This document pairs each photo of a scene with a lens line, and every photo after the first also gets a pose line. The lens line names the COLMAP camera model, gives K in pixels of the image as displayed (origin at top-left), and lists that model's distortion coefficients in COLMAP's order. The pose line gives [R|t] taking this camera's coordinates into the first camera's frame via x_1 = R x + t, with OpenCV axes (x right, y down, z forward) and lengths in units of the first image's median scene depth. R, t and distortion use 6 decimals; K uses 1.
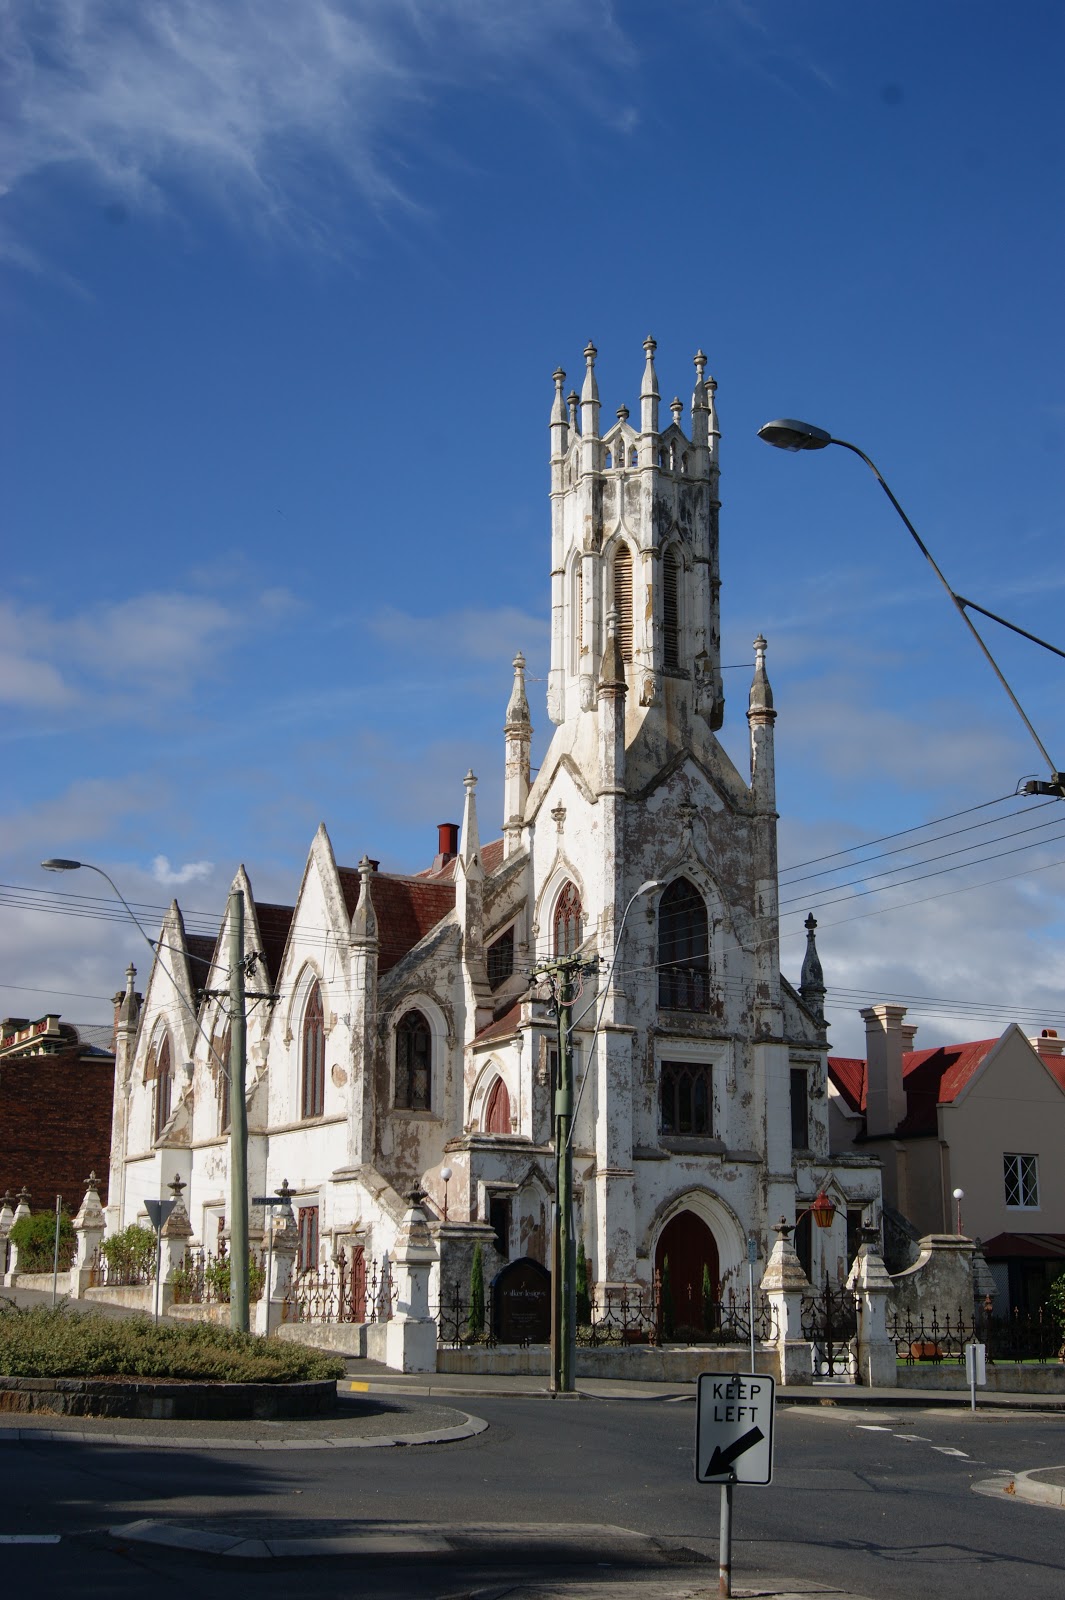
lens RADIAL K [[2061.7, 0, 532.5], [0, 2061.7, 800.0], [0, 0, 1]] dist [-0.001008, -0.026454]
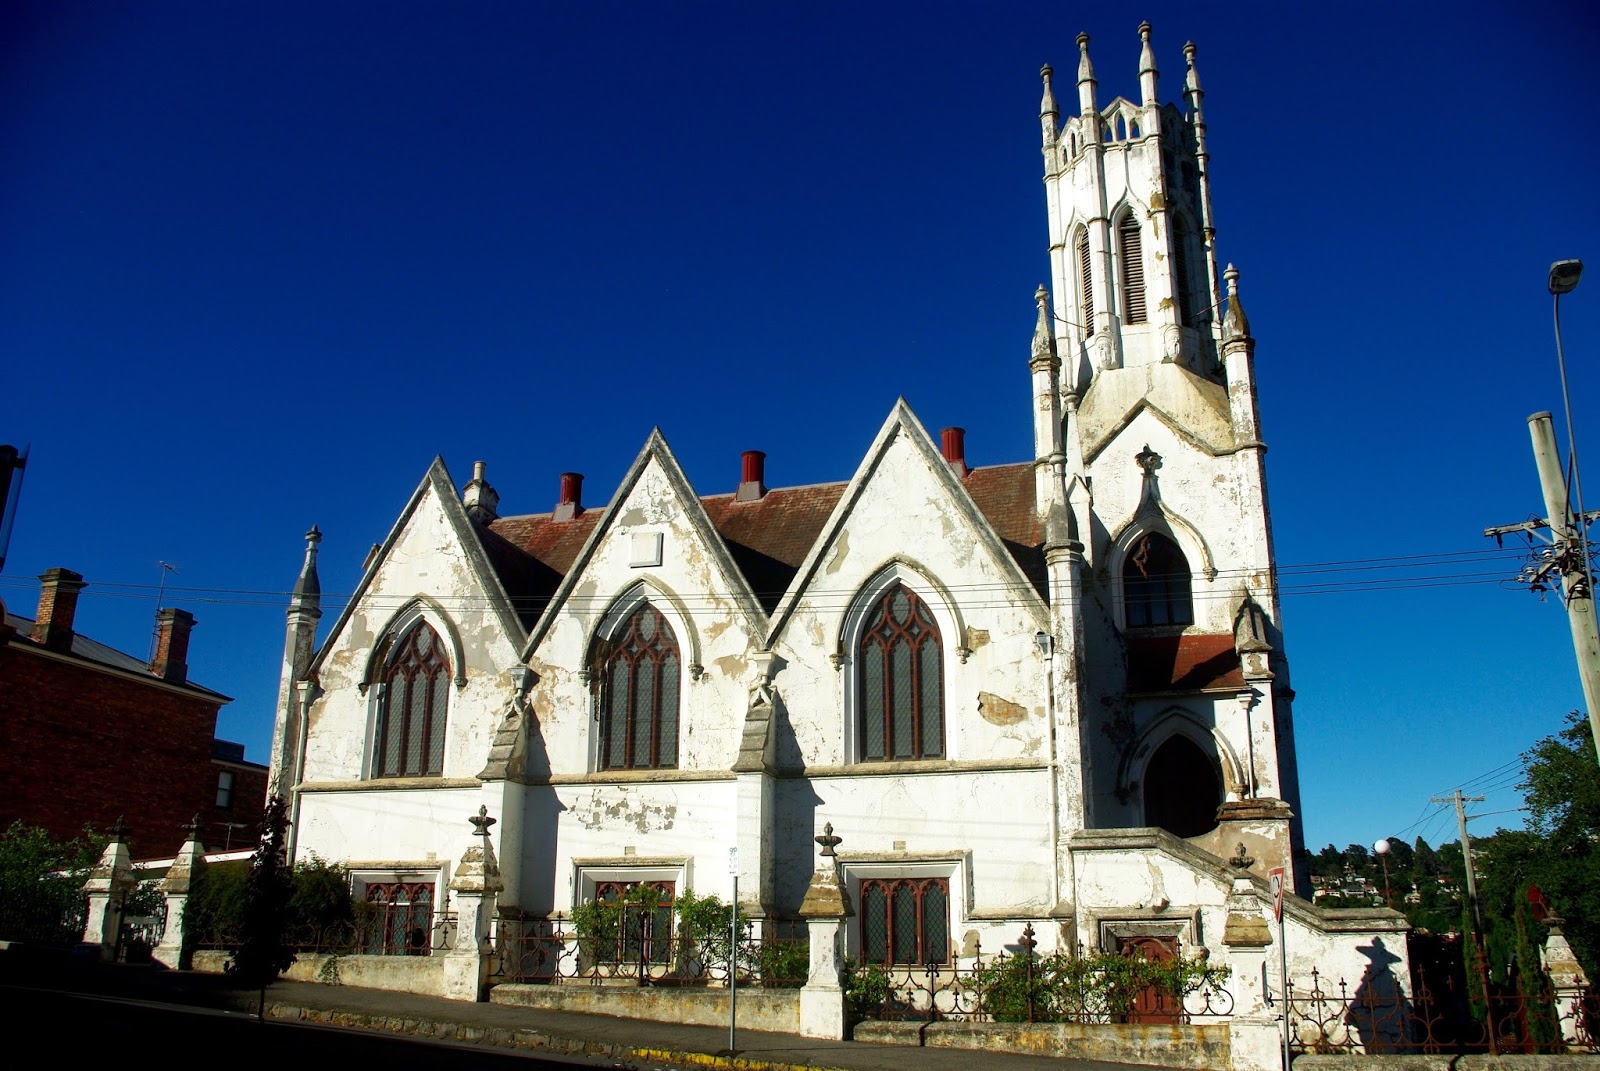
lens RADIAL K [[1267.4, 0, 800.0], [0, 1267.4, 535.5], [0, 0, 1]] dist [-0.072810, 0.006755]
pose [[0.721824, 0.222650, 0.655284, -0.467032], [-0.173639, 0.974815, -0.139949, 0.148011], [-0.669940, -0.012765, 0.742305, 0.695453]]
